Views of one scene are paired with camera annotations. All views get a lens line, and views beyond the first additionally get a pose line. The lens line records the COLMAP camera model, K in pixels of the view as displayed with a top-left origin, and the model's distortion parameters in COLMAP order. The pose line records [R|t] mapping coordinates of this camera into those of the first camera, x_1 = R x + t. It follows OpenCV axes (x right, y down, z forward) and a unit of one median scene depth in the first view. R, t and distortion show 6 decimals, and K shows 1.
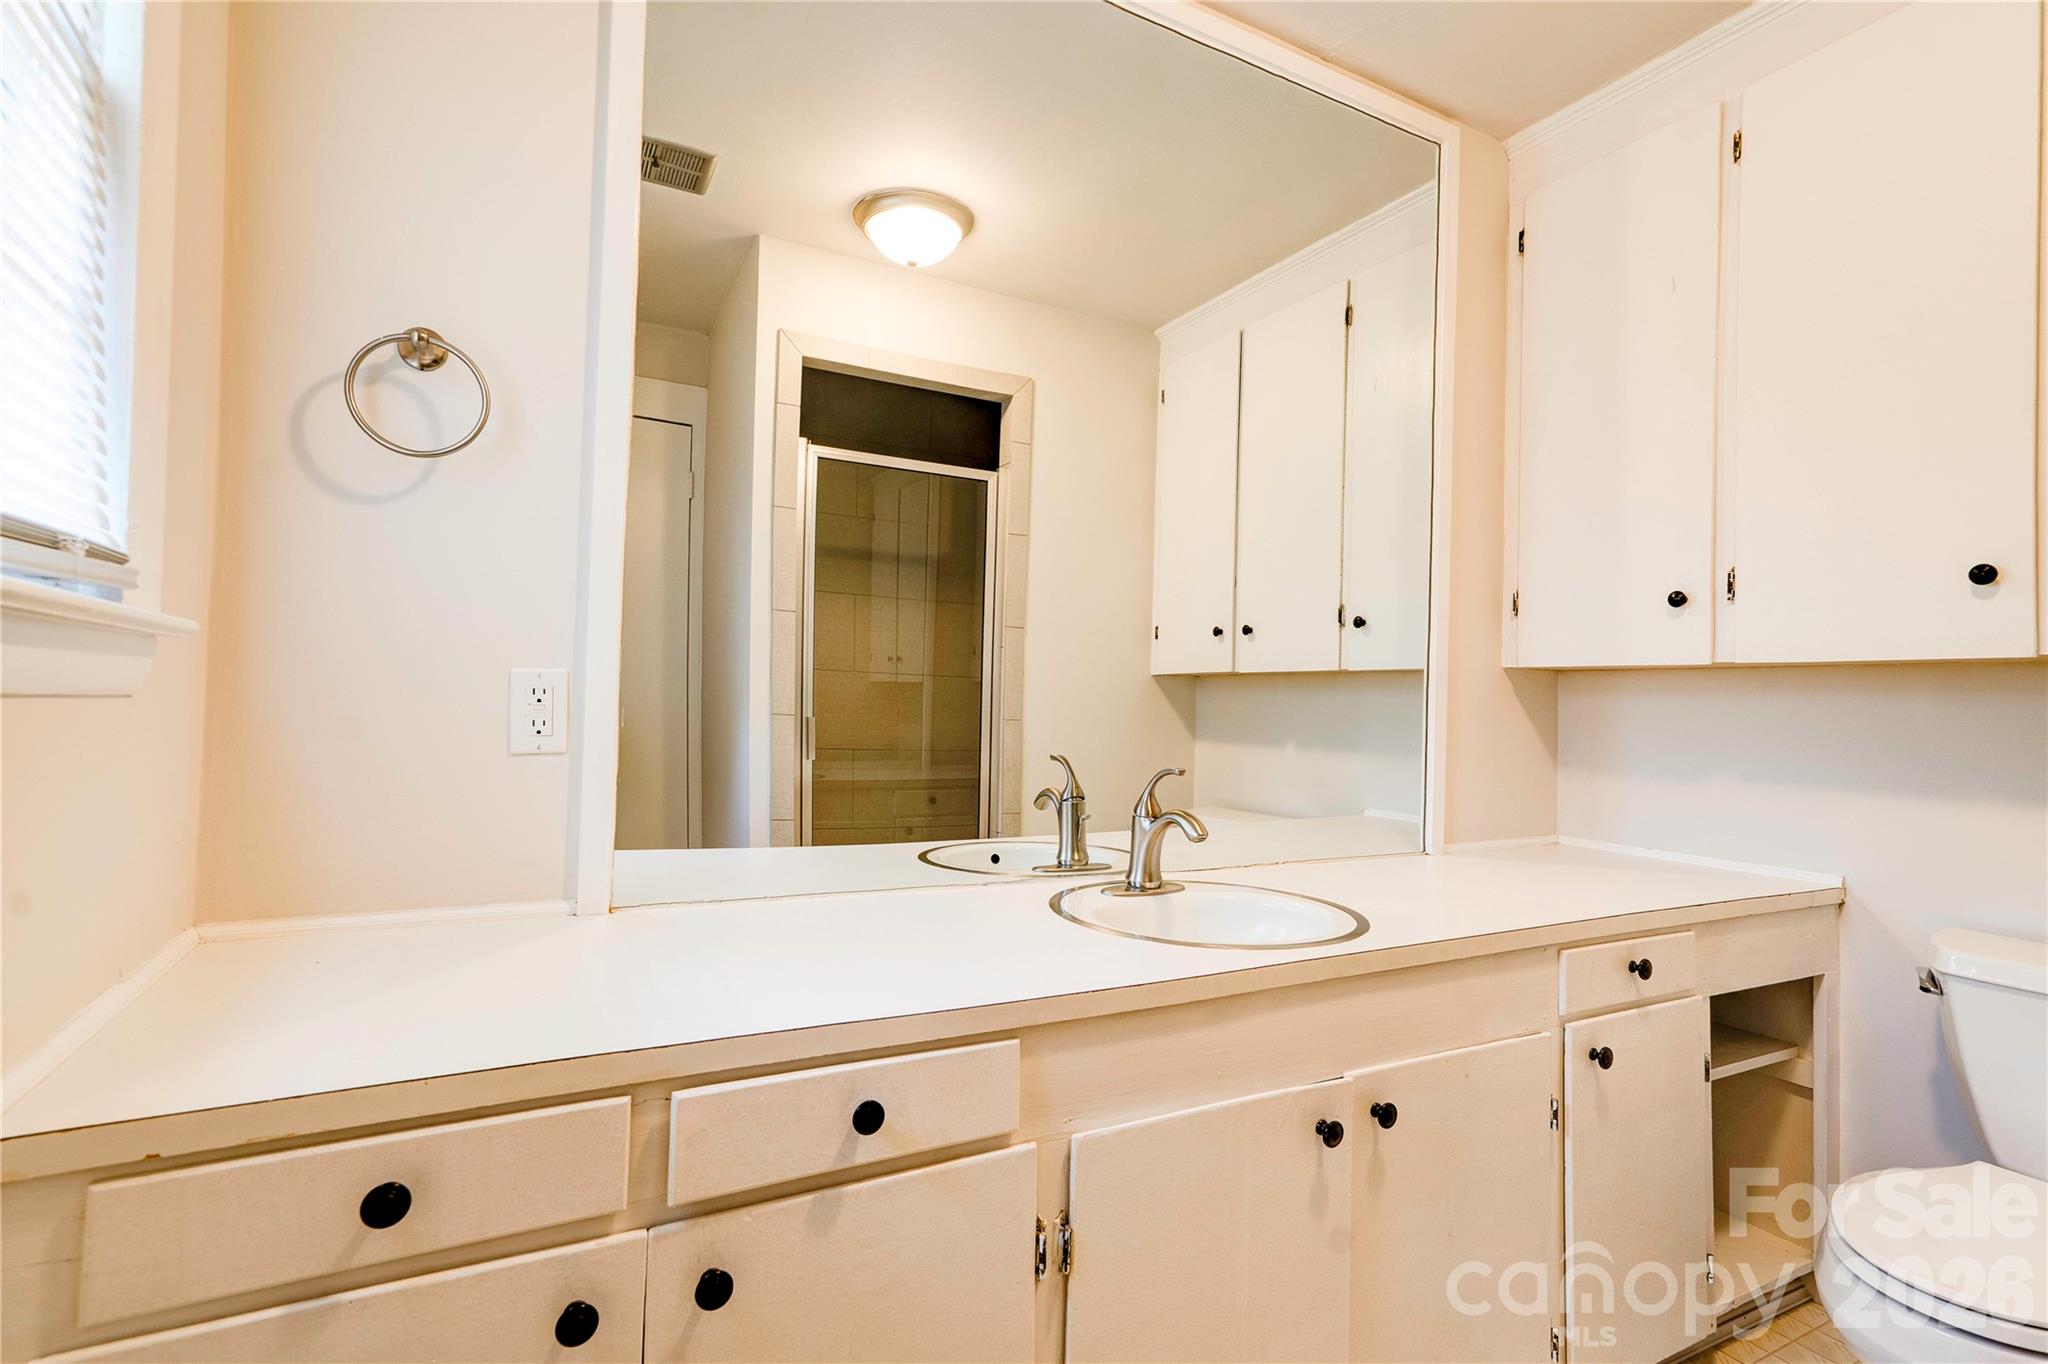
lens RADIAL K [[951.5, 0, 1023.4], [0, 951.5, 678.7], [0, 0, 1]] dist [-0.003520, 0.009394]
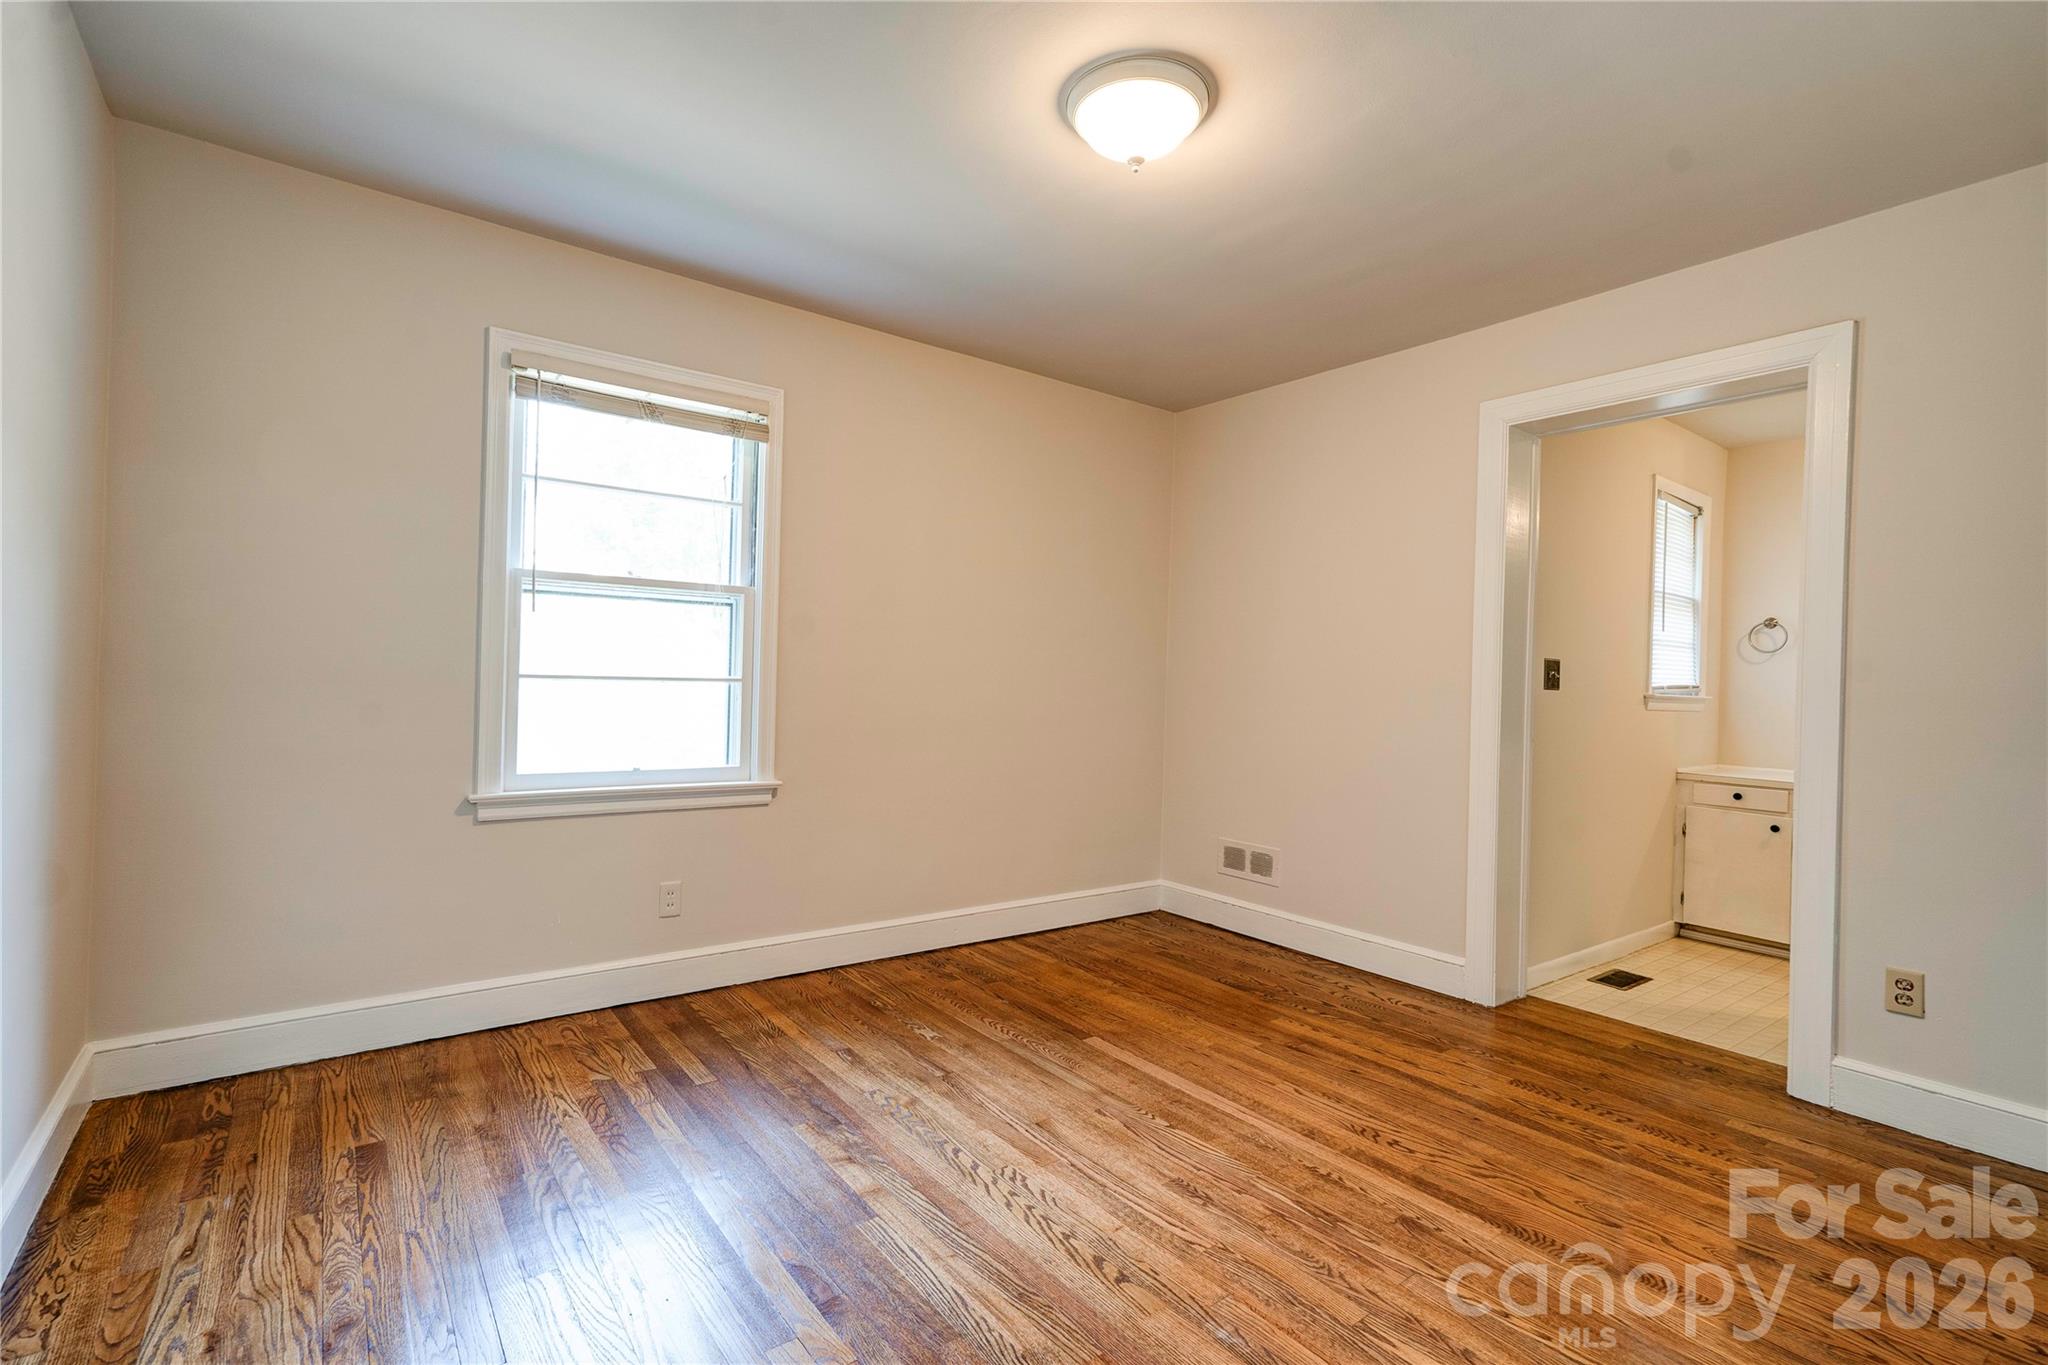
lens RADIAL K [[951.5, 0, 1023.4], [0, 951.5, 679.2], [0, 0, 1]] dist [-0.003520, 0.009394]
pose [[0.150220, -0.024744, -0.988343, 3.508464], [-0.004303, 0.999661, -0.025681, -0.006348], [0.988643, 0.008111, 0.150063, -3.315232]]
